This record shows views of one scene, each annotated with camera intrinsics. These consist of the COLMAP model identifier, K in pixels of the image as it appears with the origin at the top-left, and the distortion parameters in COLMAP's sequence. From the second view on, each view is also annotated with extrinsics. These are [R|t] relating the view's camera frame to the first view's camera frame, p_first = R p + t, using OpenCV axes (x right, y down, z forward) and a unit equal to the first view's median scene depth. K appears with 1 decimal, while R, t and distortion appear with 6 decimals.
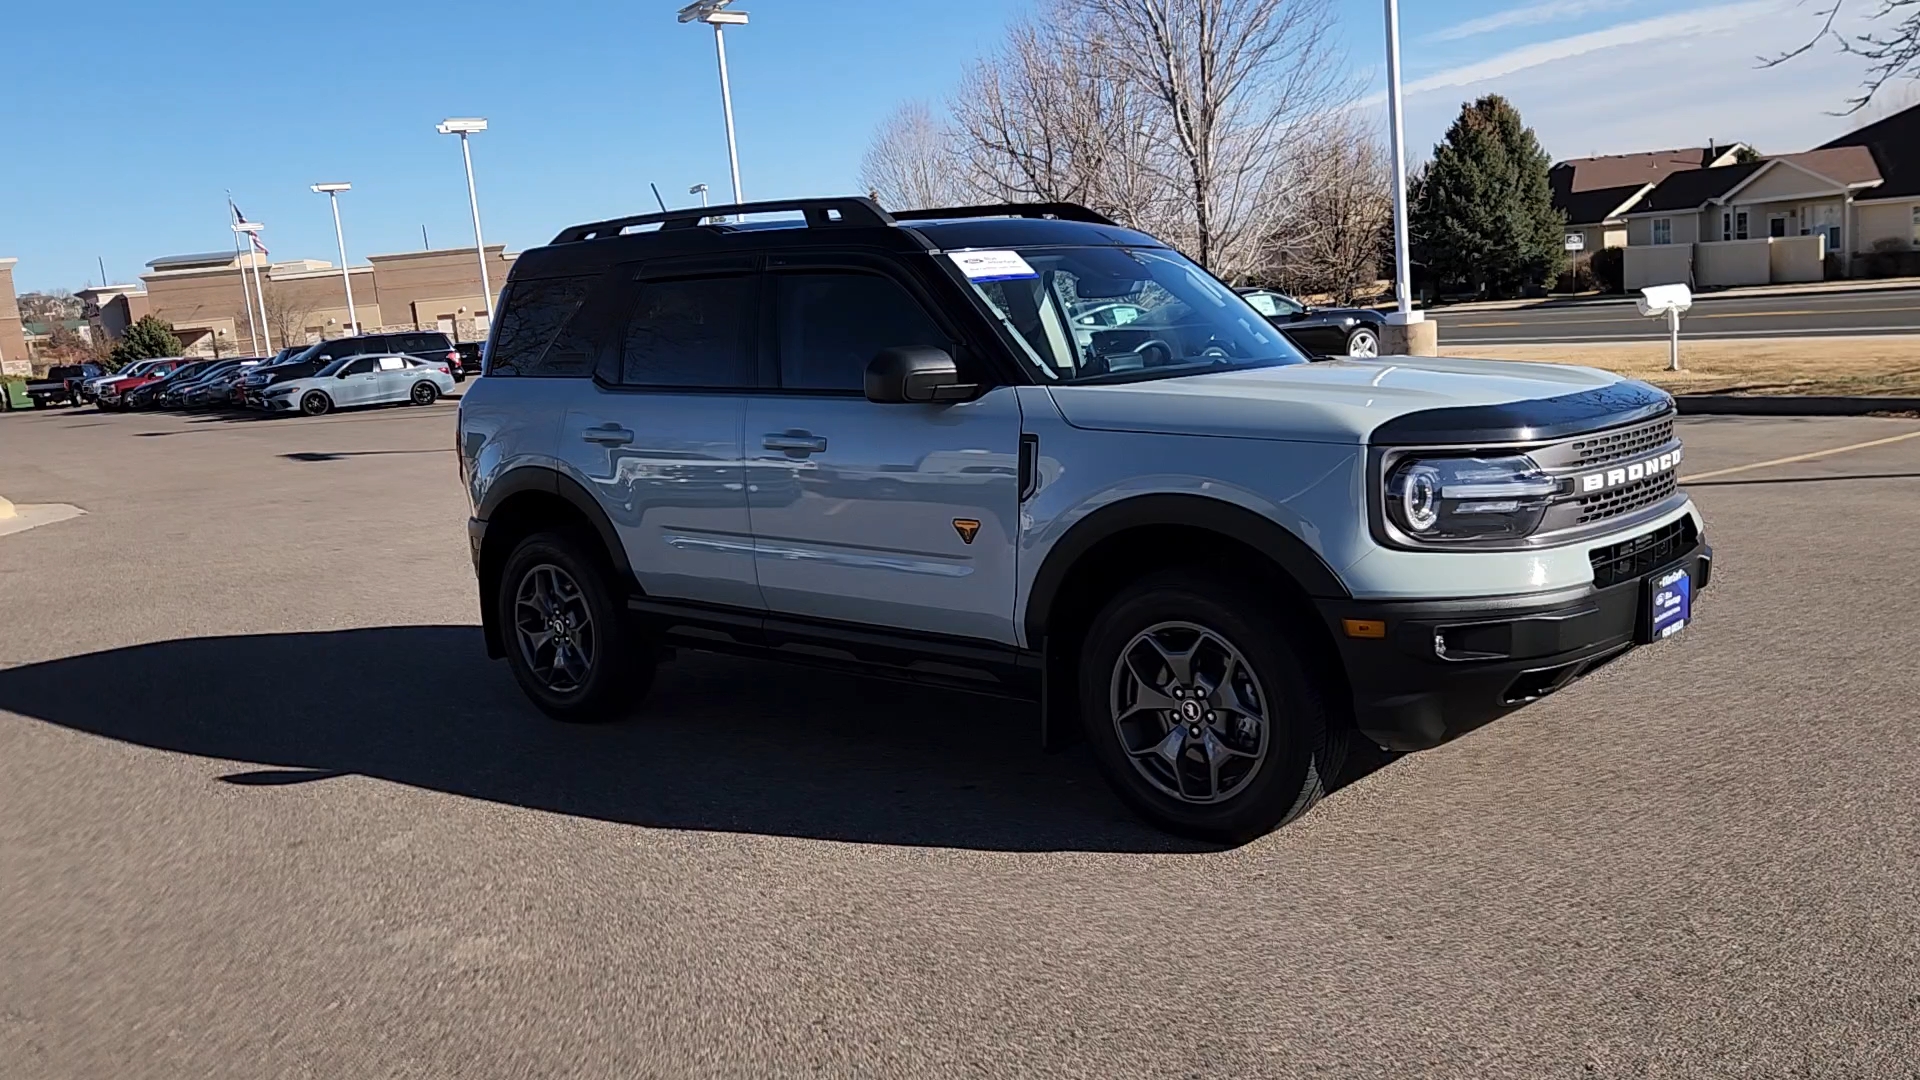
lens RADIAL K [[1622.9, 0, 949.0], [0, 1622.9, 553.2], [0, 0, 1]] dist [0.032401, -0.018371]
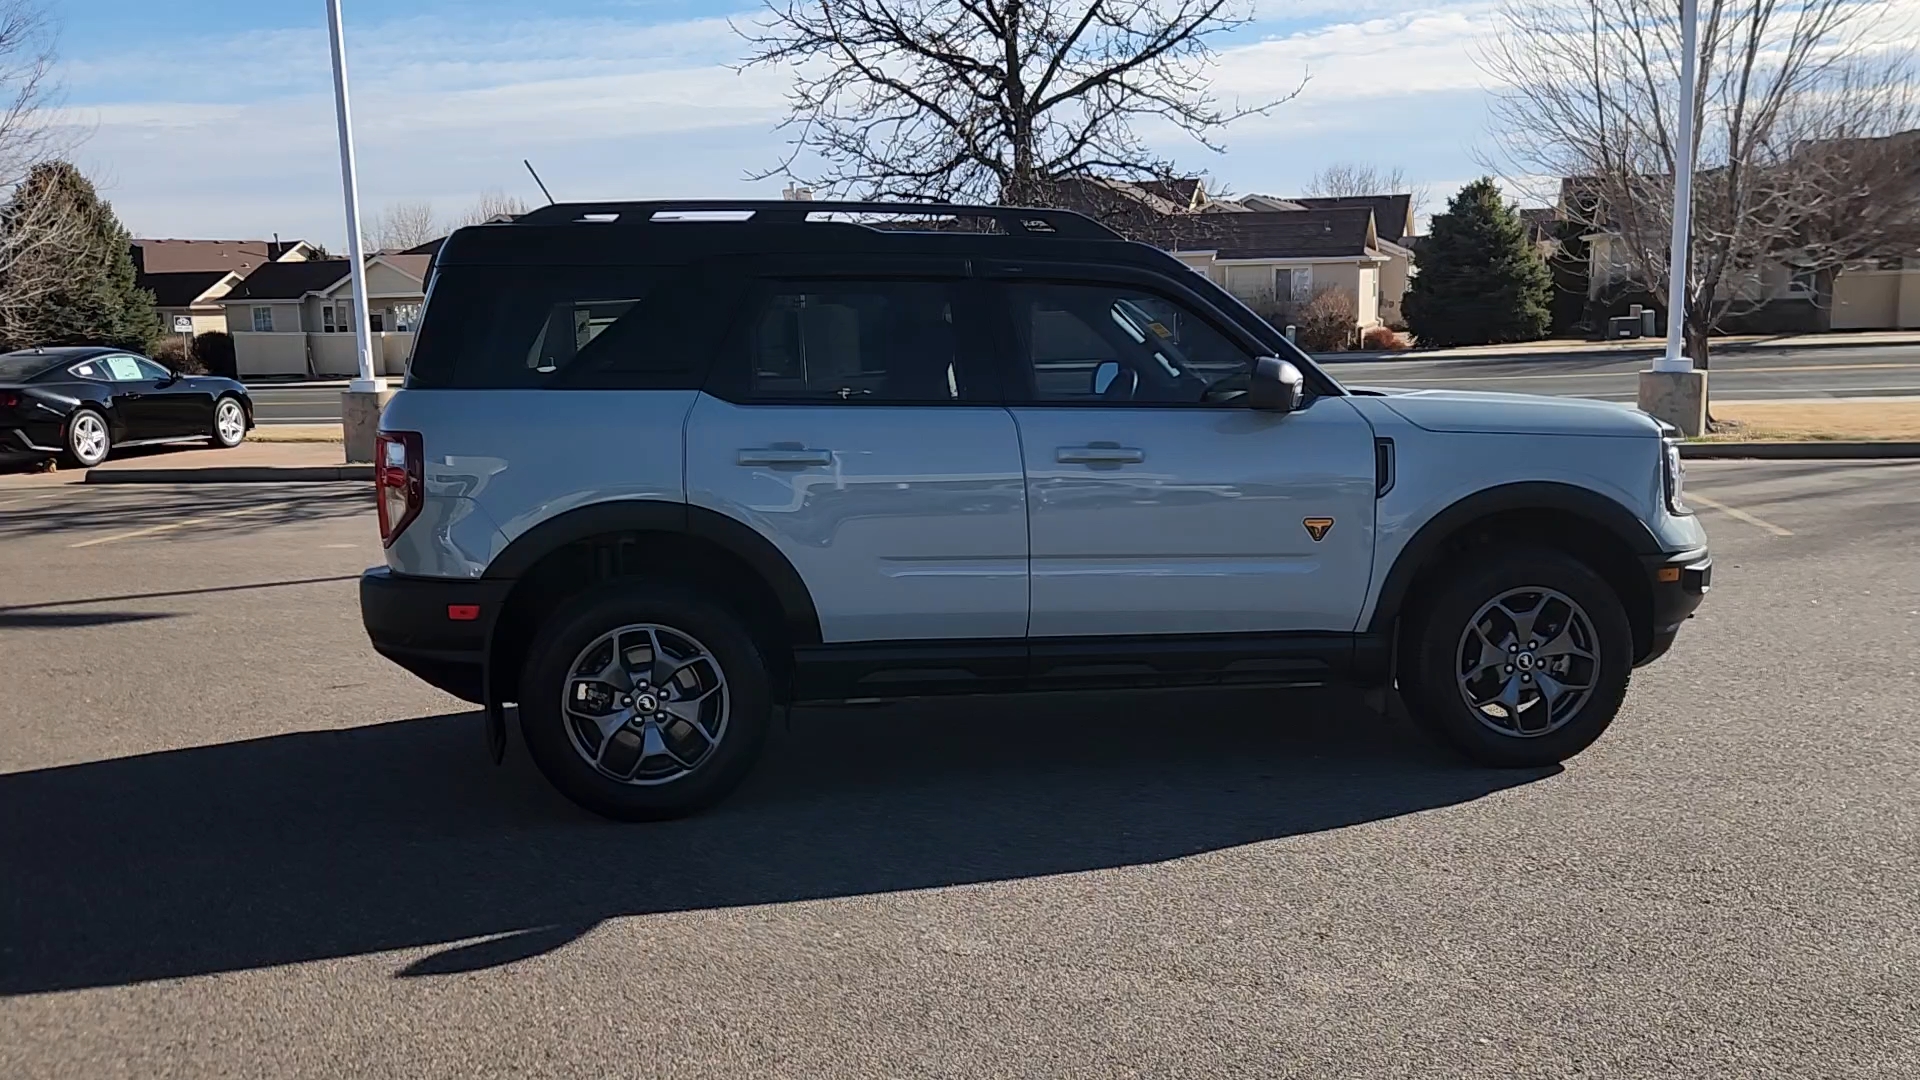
lens RADIAL K [[1622.9, 0, 942.5], [0, 1622.9, 544.3], [0, 0, 1]] dist [0.032401, -0.018371]
pose [[0.654897, -0.042448, 0.754525, -0.861449], [0.087780, 0.995936, -0.020160, -0.003271], [-0.750603, 0.079435, 0.655962, 0.423880]]
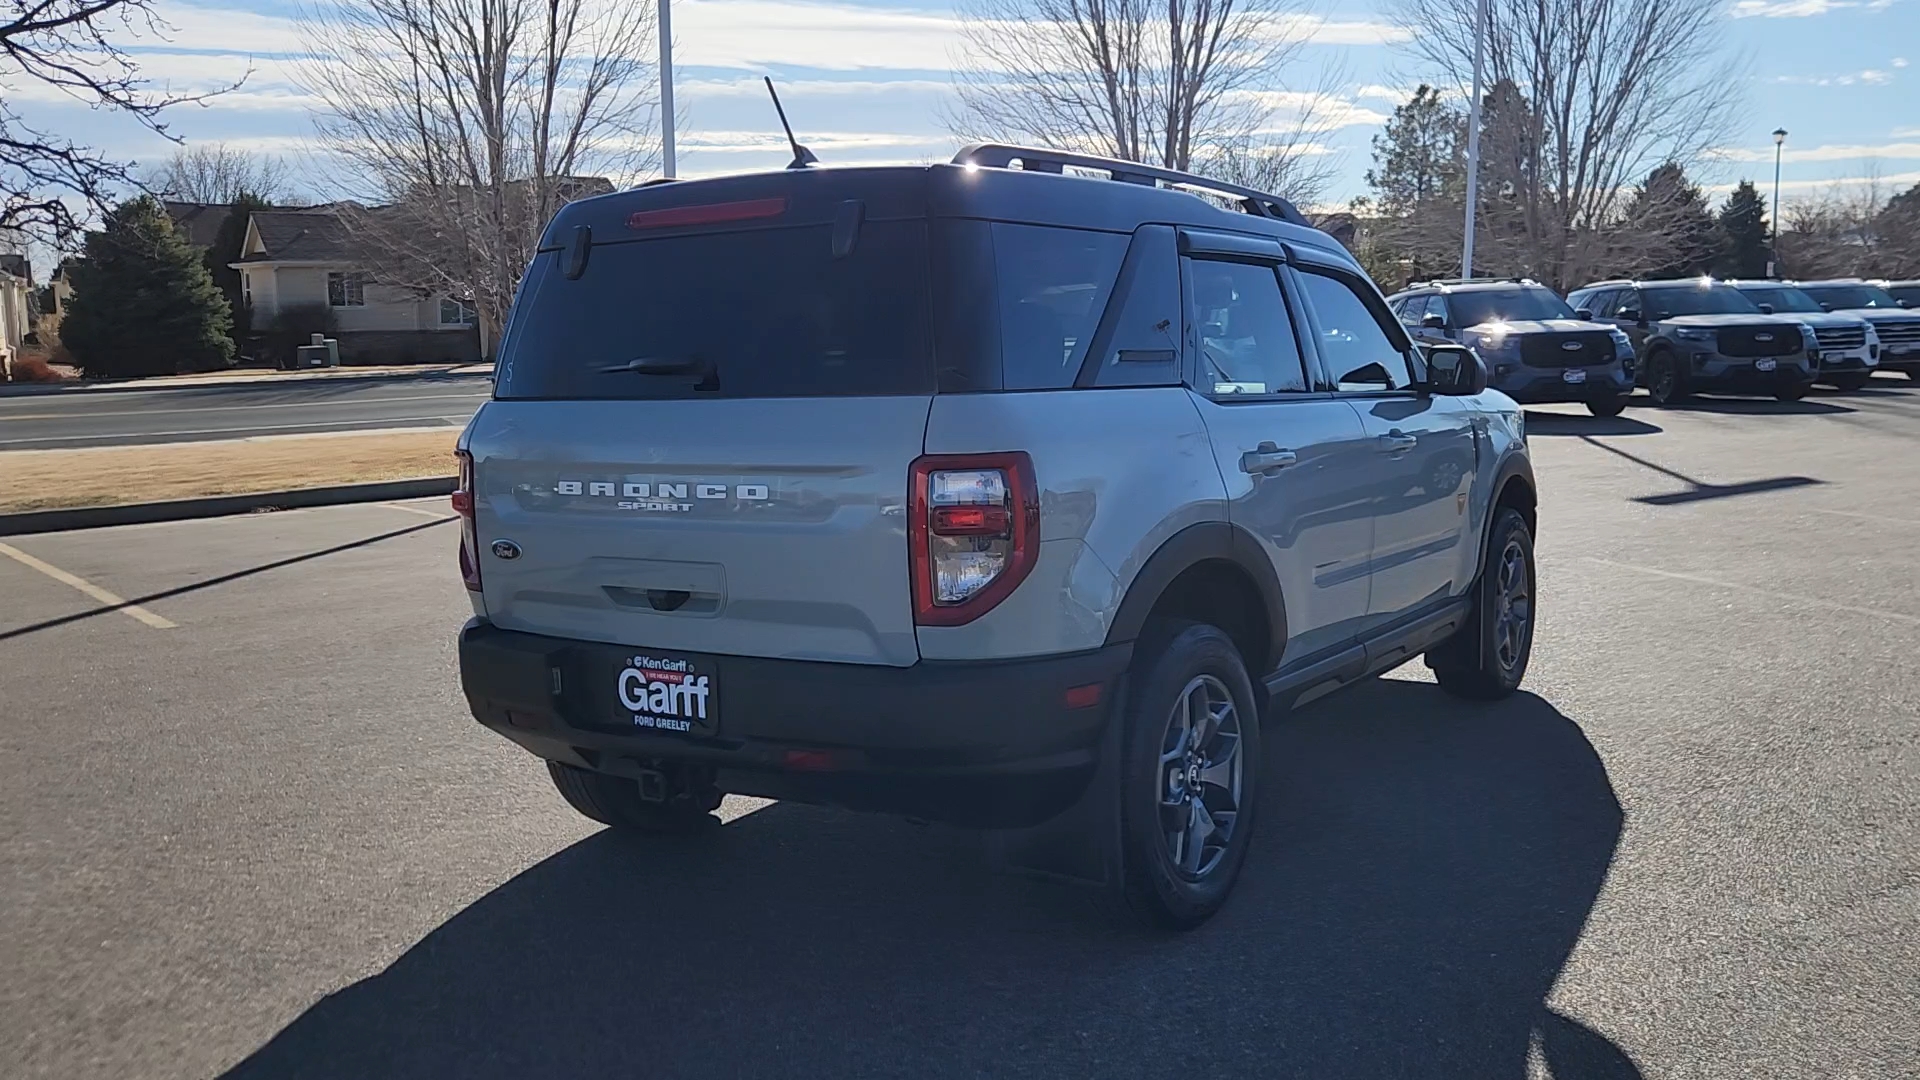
lens RADIAL K [[1622.9, 0, 951.4], [0, 1622.9, 540.7], [0, 0, 1]] dist [0.032401, -0.018371]
pose [[-0.130172, -0.054262, 0.990005, -0.992354], [0.178175, 0.980966, 0.077194, -0.128811], [-0.975351, 0.186443, -0.118027, 1.338917]]
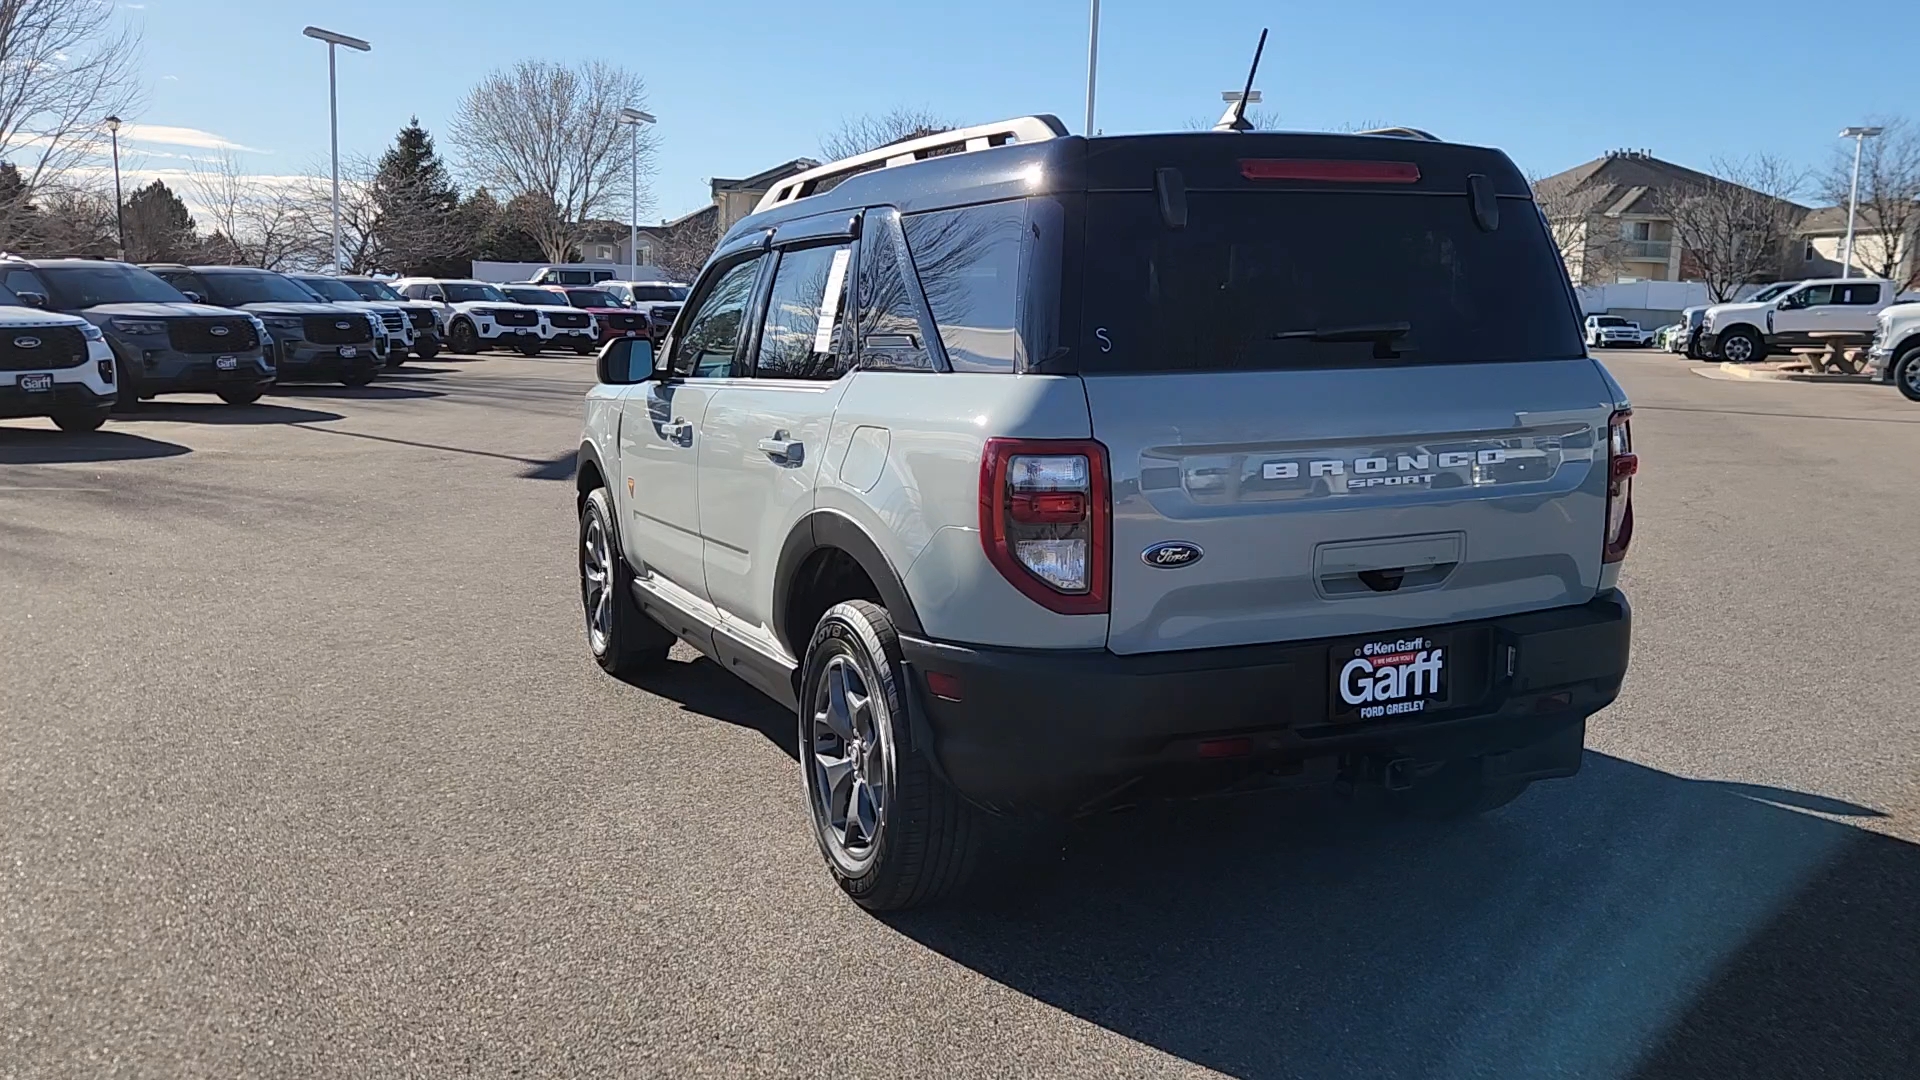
lens RADIAL K [[1622.9, 0, 949.5], [0, 1622.9, 537.1], [0, 0, 1]] dist [0.032401, -0.018371]
pose [[-0.901378, 0.005971, 0.432992, -0.415285], [0.123503, 0.961921, 0.243836, -0.271742], [-0.415048, 0.273264, -0.867792, 2.023600]]
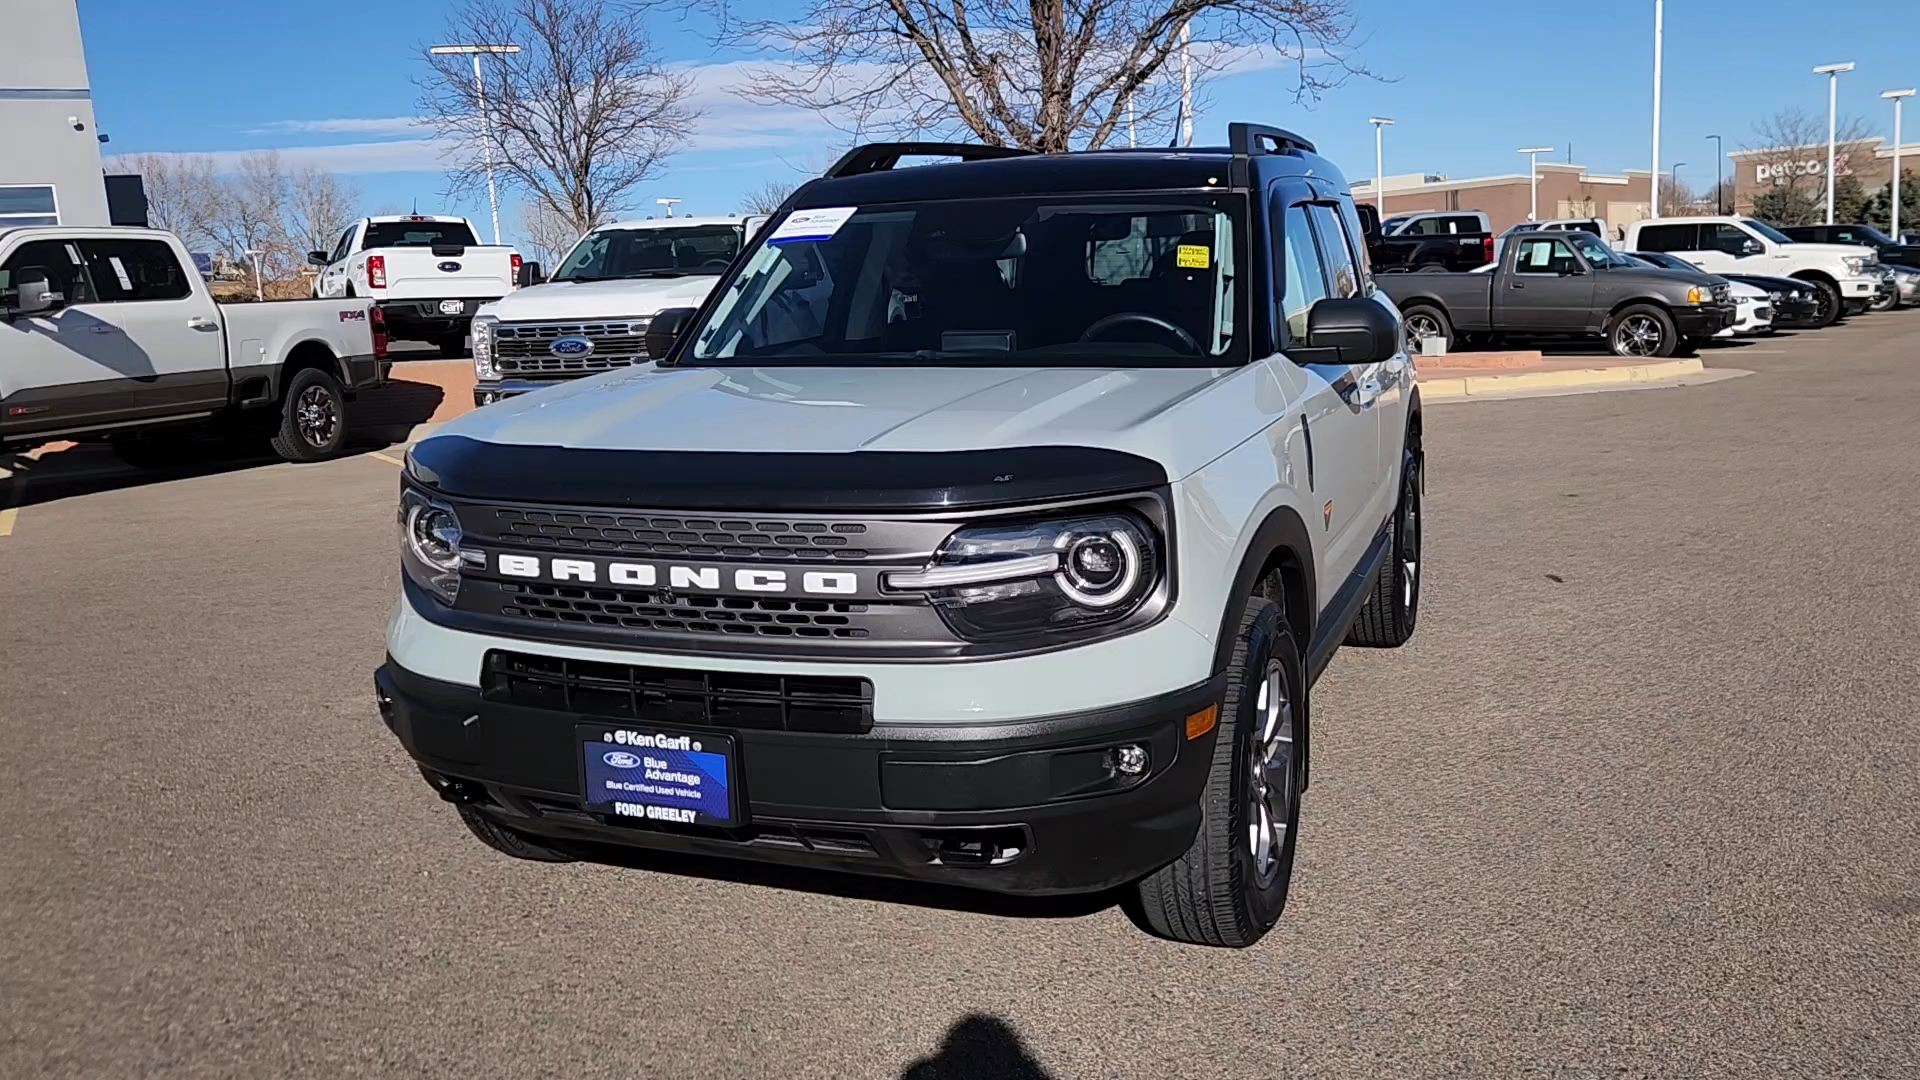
lens RADIAL K [[1622.9, 0, 956.2], [0, 1622.9, 555.5], [0, 0, 1]] dist [0.032401, -0.018371]
pose [[0.333083, 0.216301, -0.917752, 0.900452], [-0.125500, 0.974842, 0.184207, -0.165583], [0.934508, 0.053822, 0.351849, 0.723244]]
